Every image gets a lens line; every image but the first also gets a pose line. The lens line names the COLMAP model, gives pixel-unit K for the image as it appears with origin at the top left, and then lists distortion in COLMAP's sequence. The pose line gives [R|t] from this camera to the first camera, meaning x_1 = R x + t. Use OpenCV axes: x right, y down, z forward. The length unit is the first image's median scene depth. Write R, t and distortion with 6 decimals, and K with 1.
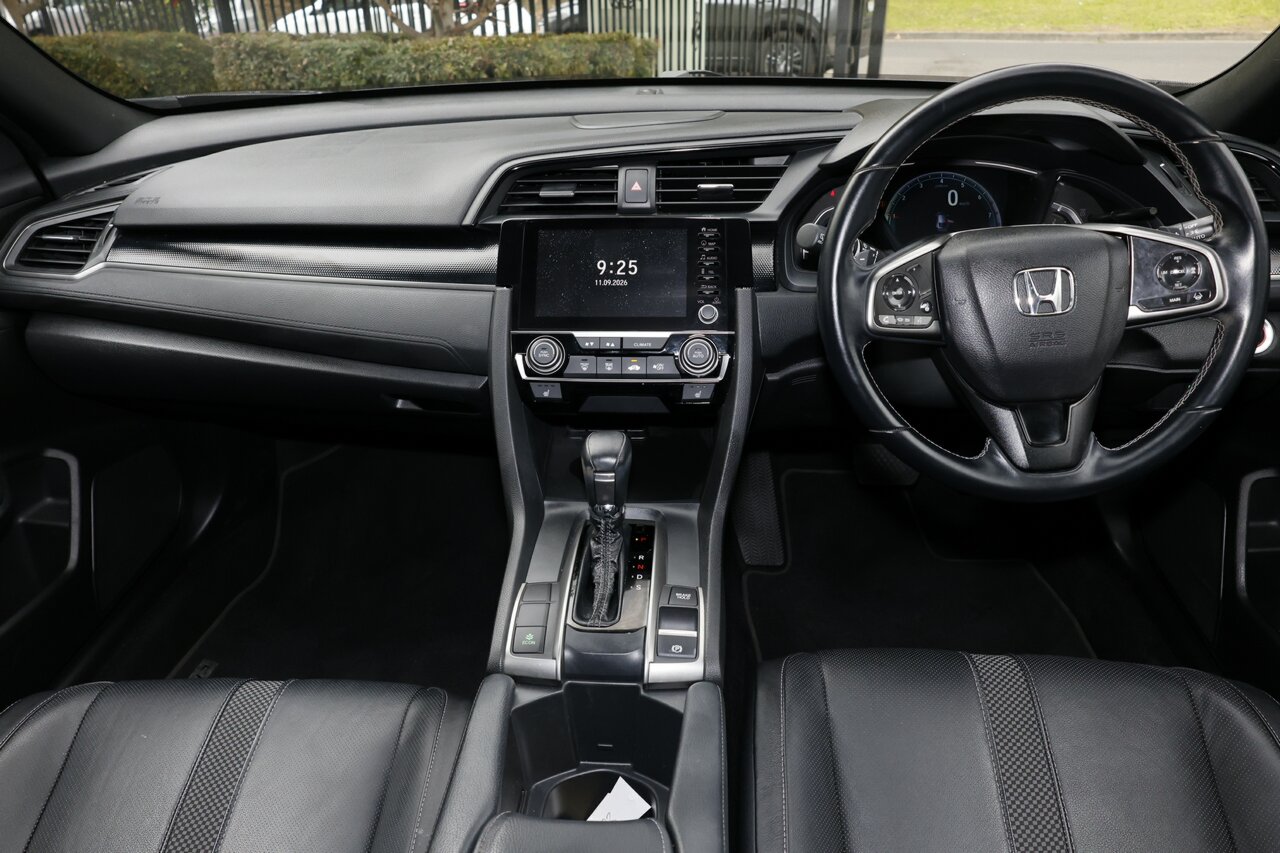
lens RADIAL K [[878.5, 0, 636.3], [0, 878.5, 427.8], [0, 0, 1]] dist [-0.017648, -0.000171]
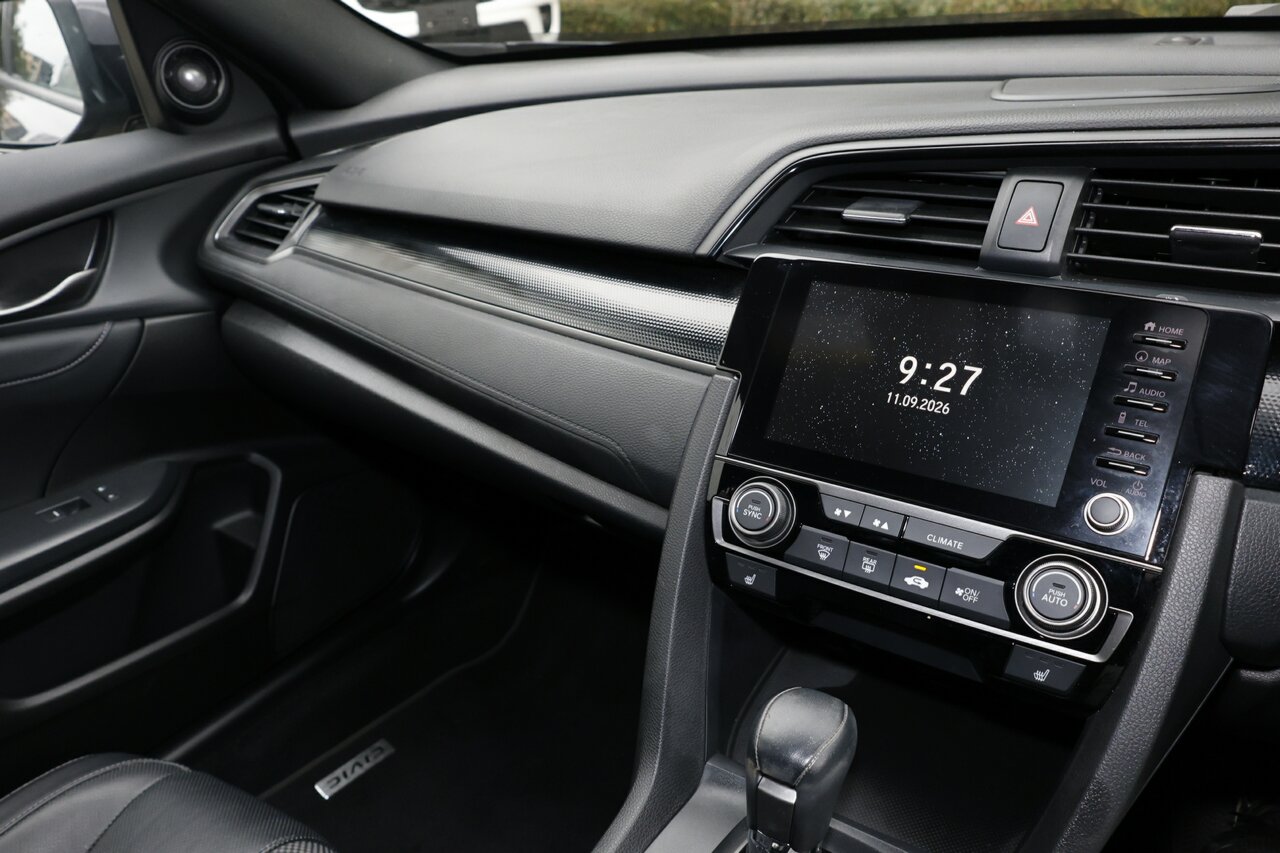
lens RADIAL K [[878.5, 0, 704.7], [0, 878.5, 446.5], [0, 0, 1]] dist [-0.017648, -0.000171]
pose [[0.832407, 0.229639, -0.504345, 0.130555], [-0.211228, 0.972873, 0.094345, -0.164736], [0.512329, 0.027999, 0.858333, 0.512314]]
